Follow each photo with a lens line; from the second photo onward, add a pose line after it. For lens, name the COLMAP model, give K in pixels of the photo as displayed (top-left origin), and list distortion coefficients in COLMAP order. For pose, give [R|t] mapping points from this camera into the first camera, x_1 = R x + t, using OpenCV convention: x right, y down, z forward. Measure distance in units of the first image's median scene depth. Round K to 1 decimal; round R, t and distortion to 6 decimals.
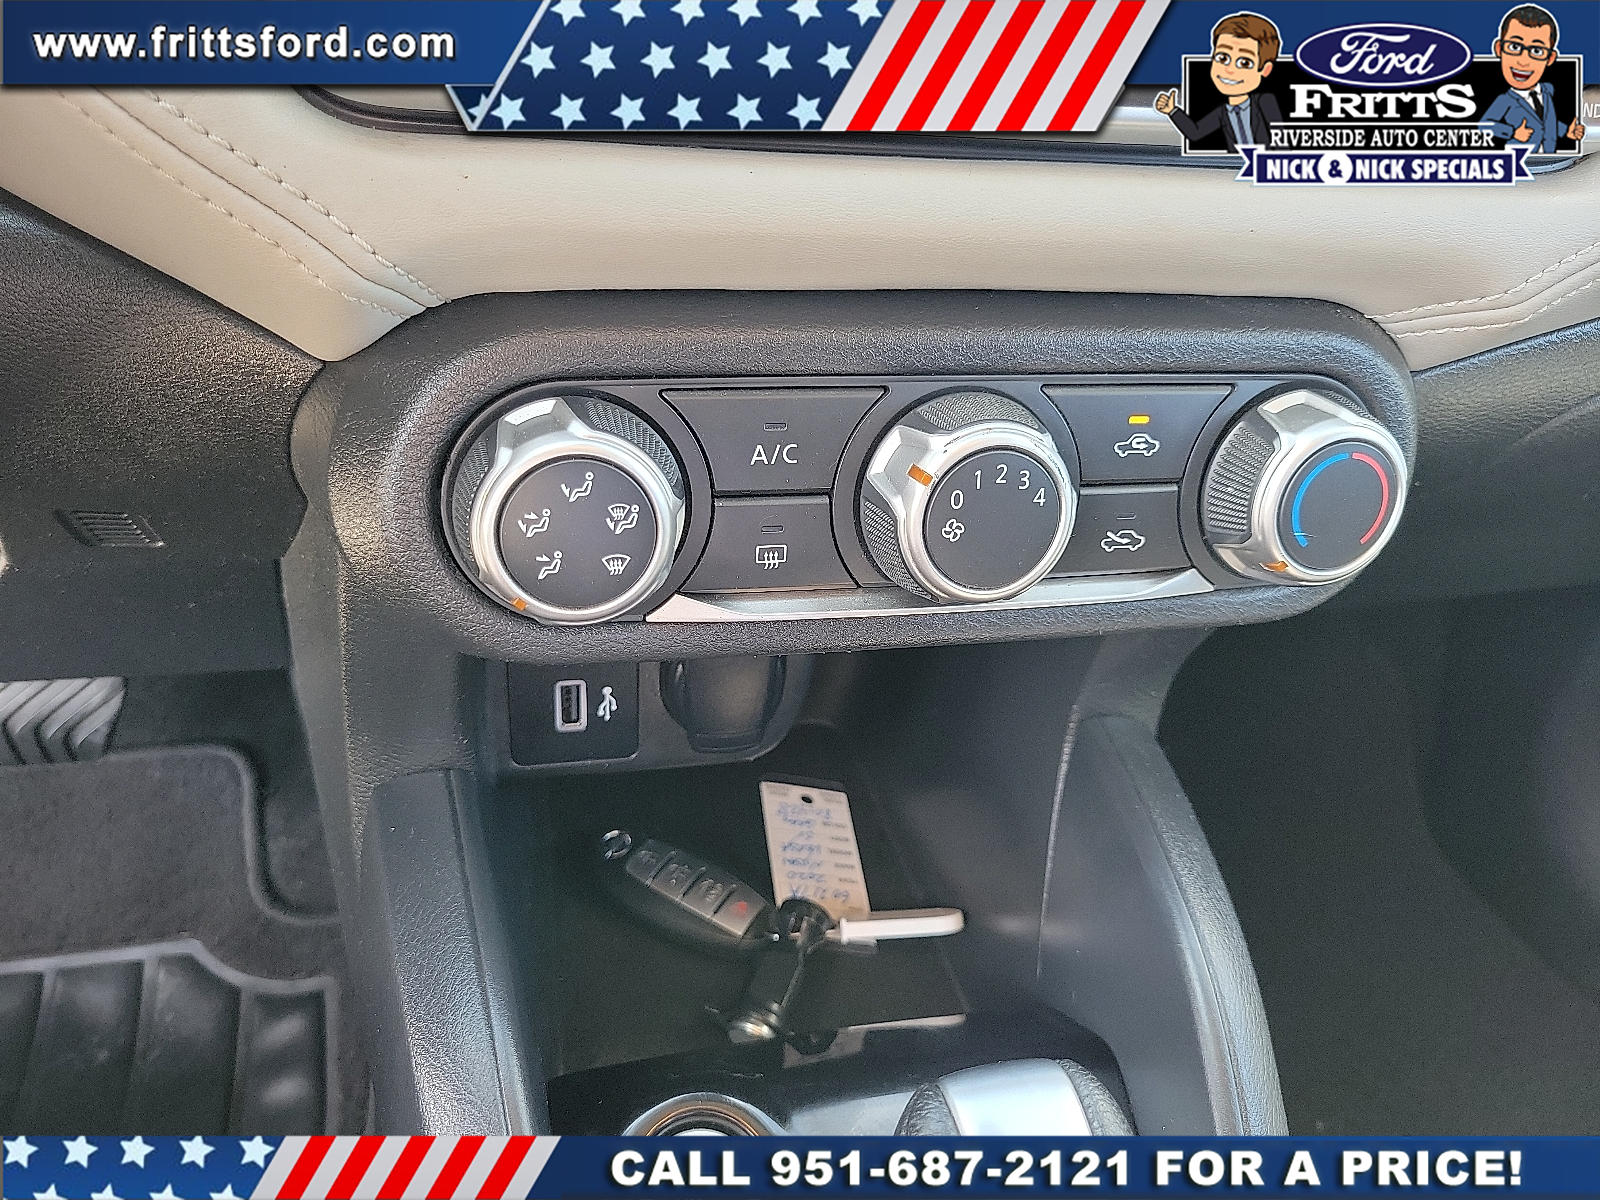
lens RADIAL K [[1134.9, 0, 800.0], [0, 1134.9, 600.0], [0, 0, 1]] dist [-0.004906, 0.001544]
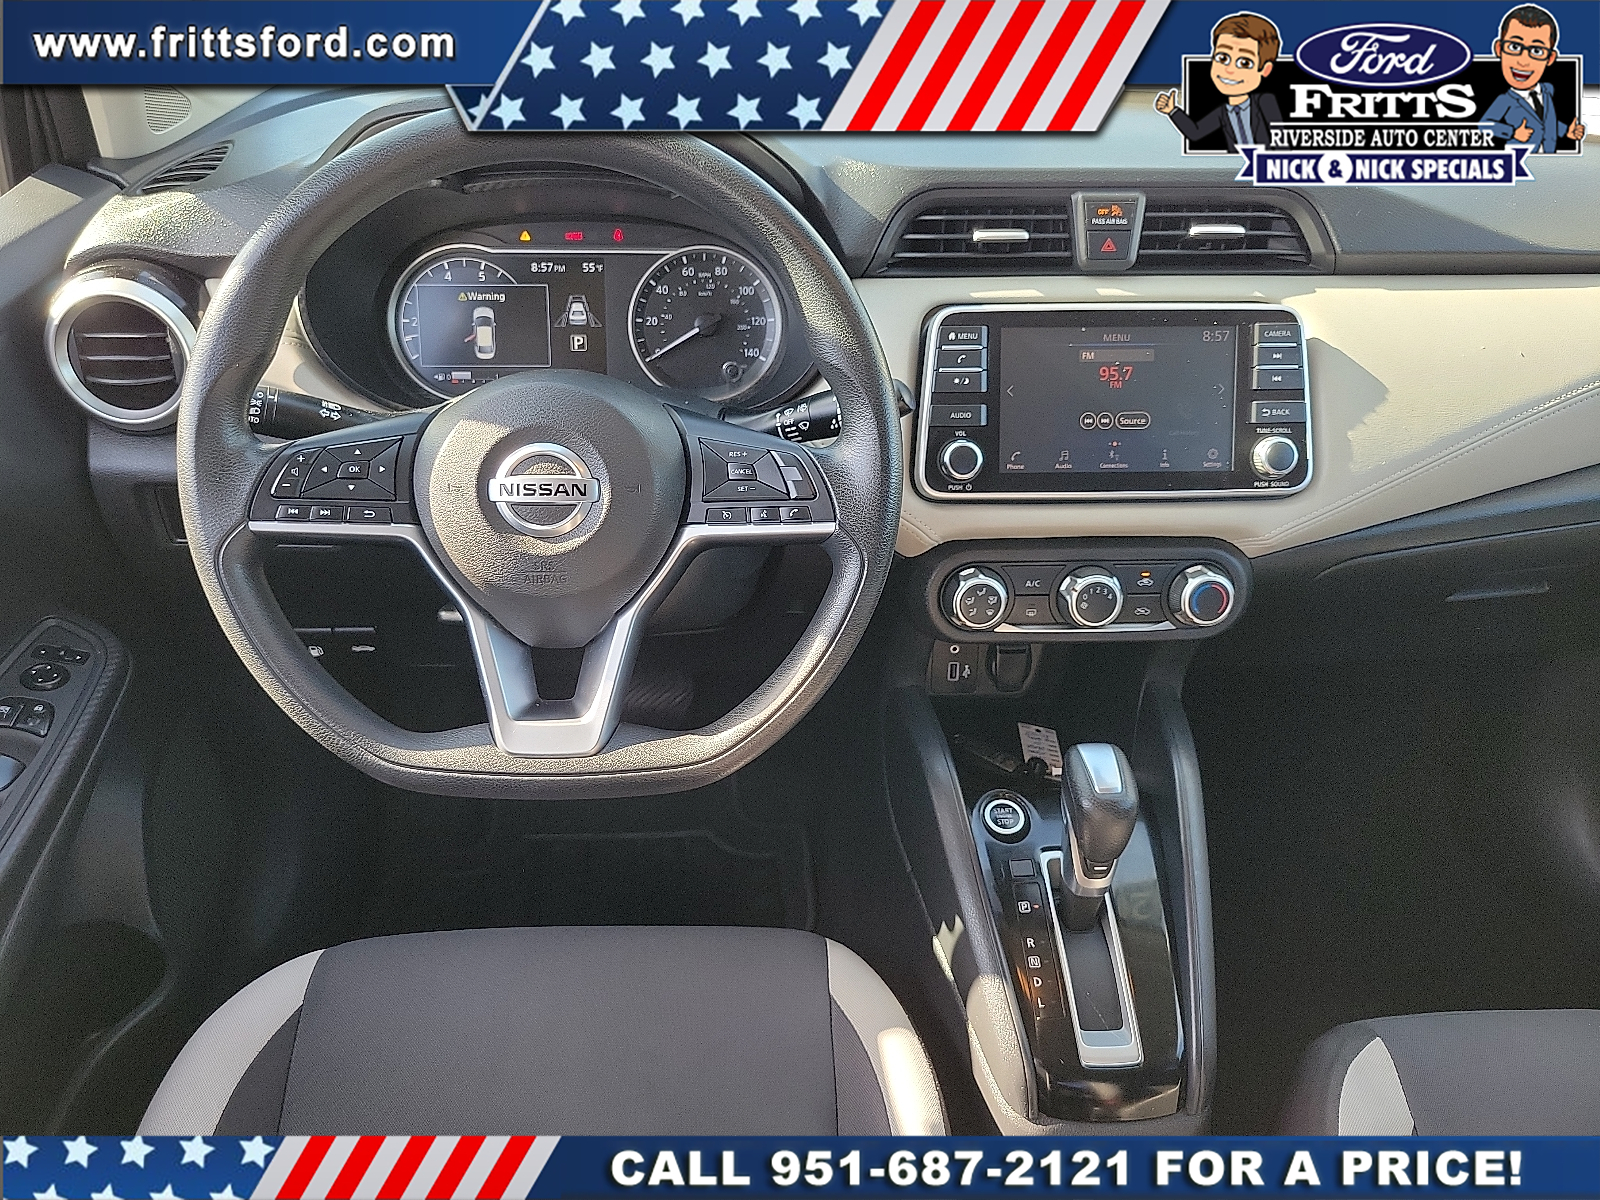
lens RADIAL K [[1134.9, 0, 800.0], [0, 1134.9, 600.0], [0, 0, 1]] dist [-0.004906, 0.001544]
pose [[0.980890, 0.014337, -0.194035, -0.047511], [-0.034472, 0.994310, -0.100793, 0.300180], [0.191486, 0.105556, 0.975803, -2.554005]]
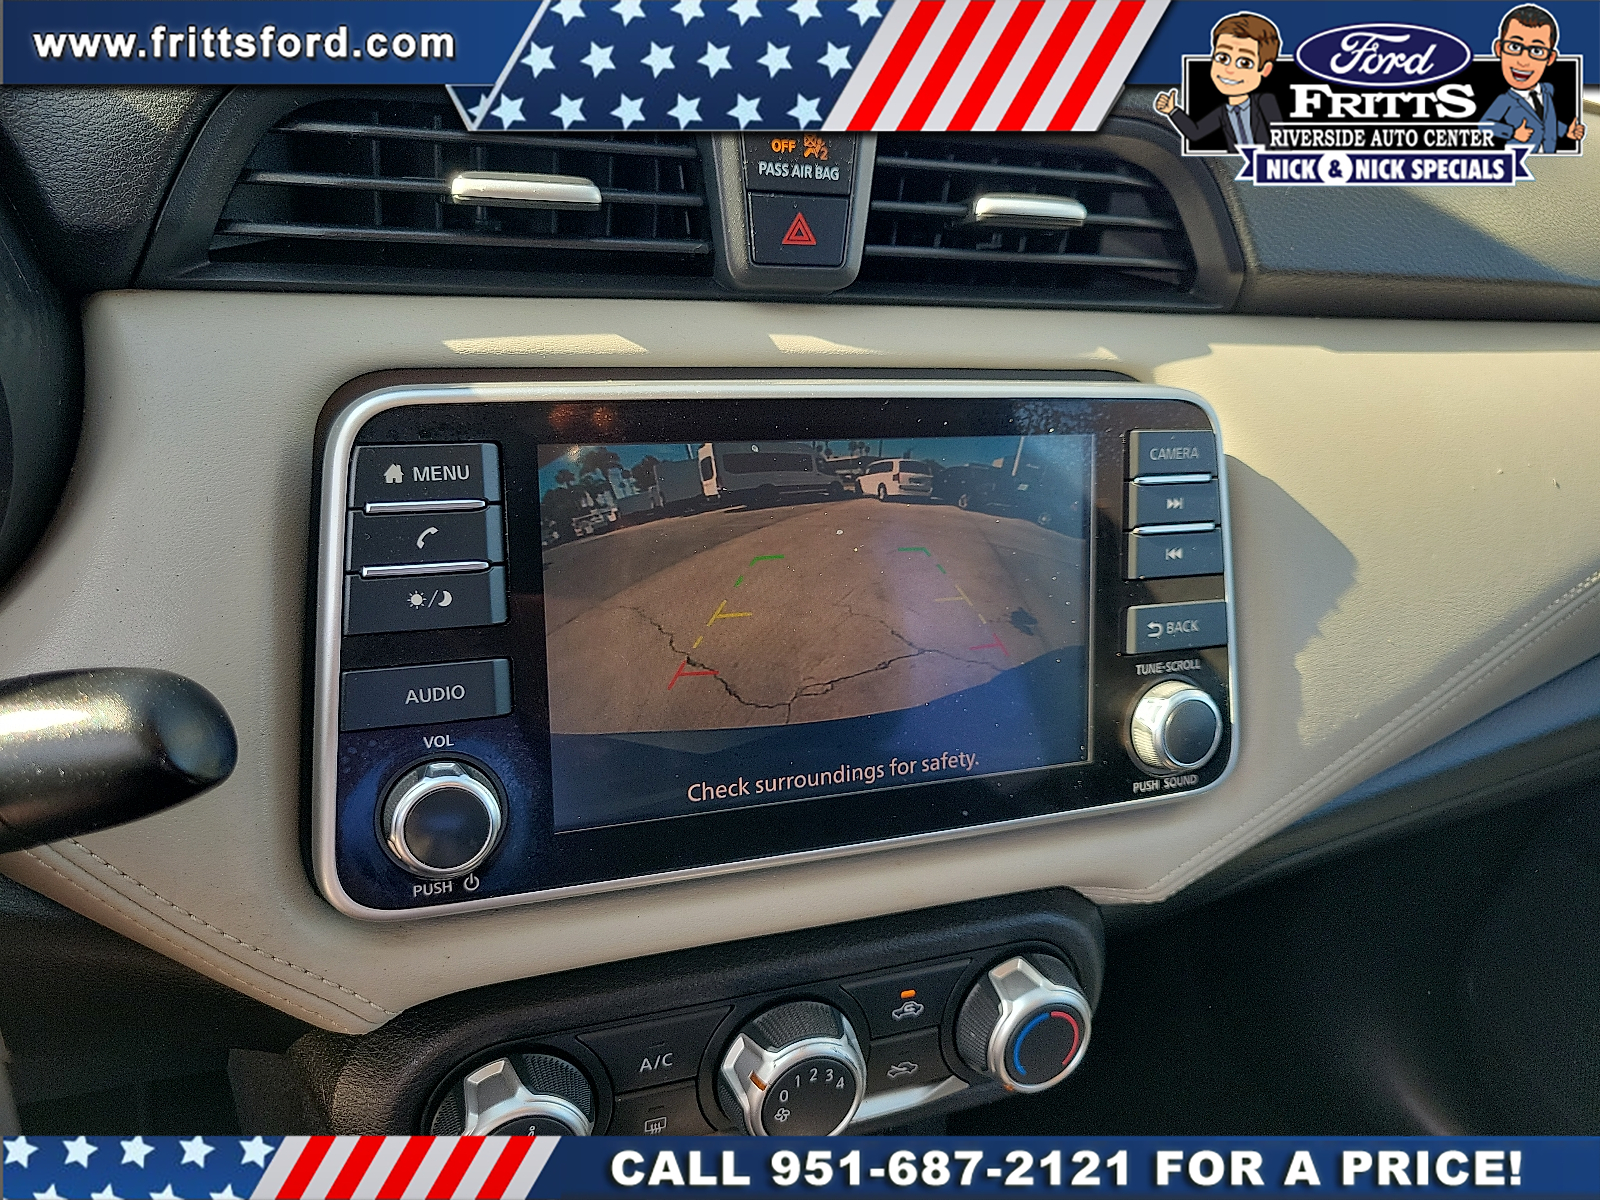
lens RADIAL K [[1134.9, 0, 800.0], [0, 1134.9, 600.0], [0, 0, 1]] dist [-0.004906, 0.001544]
pose [[0.990176, -0.034360, 0.135538, -0.017065], [0.043592, 0.996884, -0.065747, -0.606360], [-0.132857, 0.071010, 0.988588, -0.474675]]
